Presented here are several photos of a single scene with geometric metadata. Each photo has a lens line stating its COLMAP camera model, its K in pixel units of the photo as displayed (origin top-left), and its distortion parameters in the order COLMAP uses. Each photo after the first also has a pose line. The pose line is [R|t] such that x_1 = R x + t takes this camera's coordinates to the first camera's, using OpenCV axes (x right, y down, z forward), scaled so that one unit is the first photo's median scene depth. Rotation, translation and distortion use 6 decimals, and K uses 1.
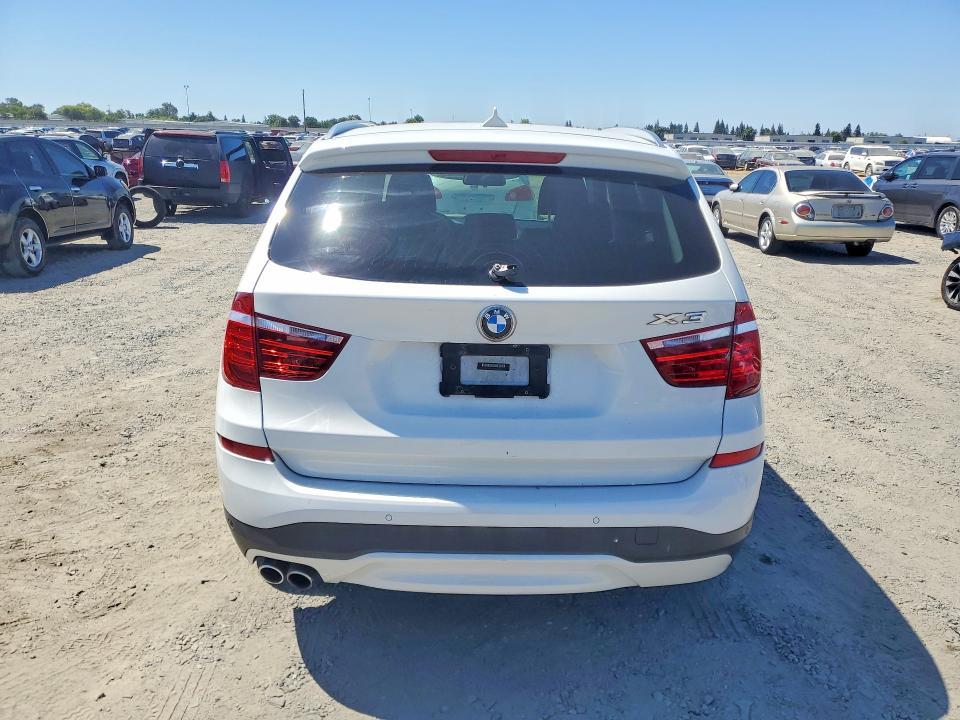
lens RADIAL K [[818.2, 0, 480.8], [0, 818.2, 359.7], [0, 0, 1]] dist [0.036600, 0.004292]
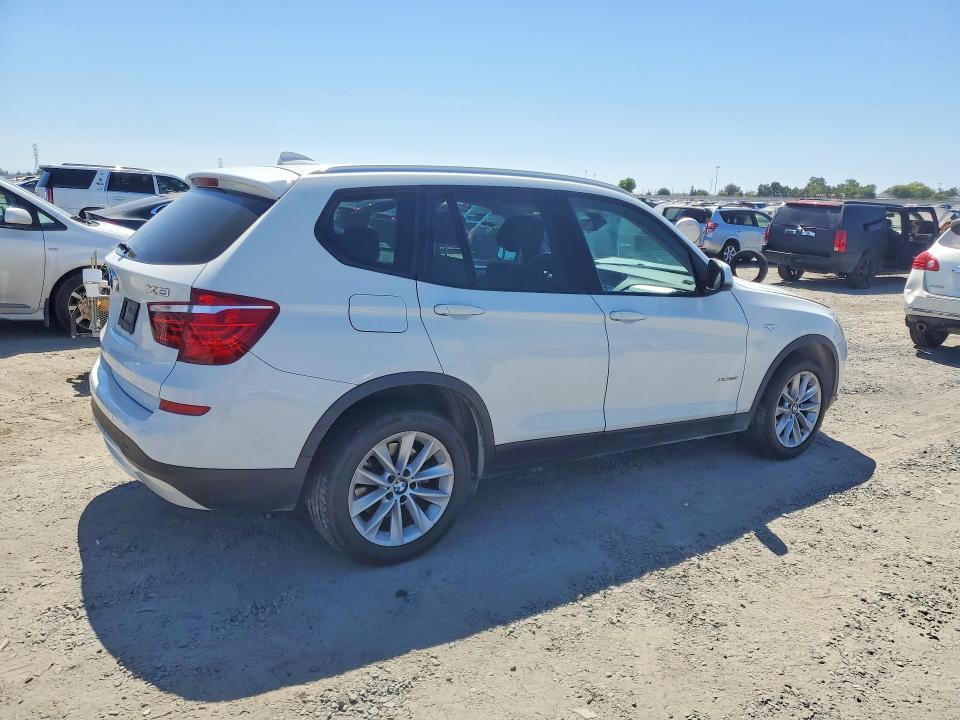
lens RADIAL K [[818.2, 0, 480.9], [0, 818.2, 360.7], [0, 0, 1]] dist [0.036600, 0.004292]
pose [[0.497402, 0.166338, -0.851424, 0.341807], [-0.247182, 0.967938, 0.044697, -0.026553], [0.831560, 0.188224, 0.522570, 0.150054]]
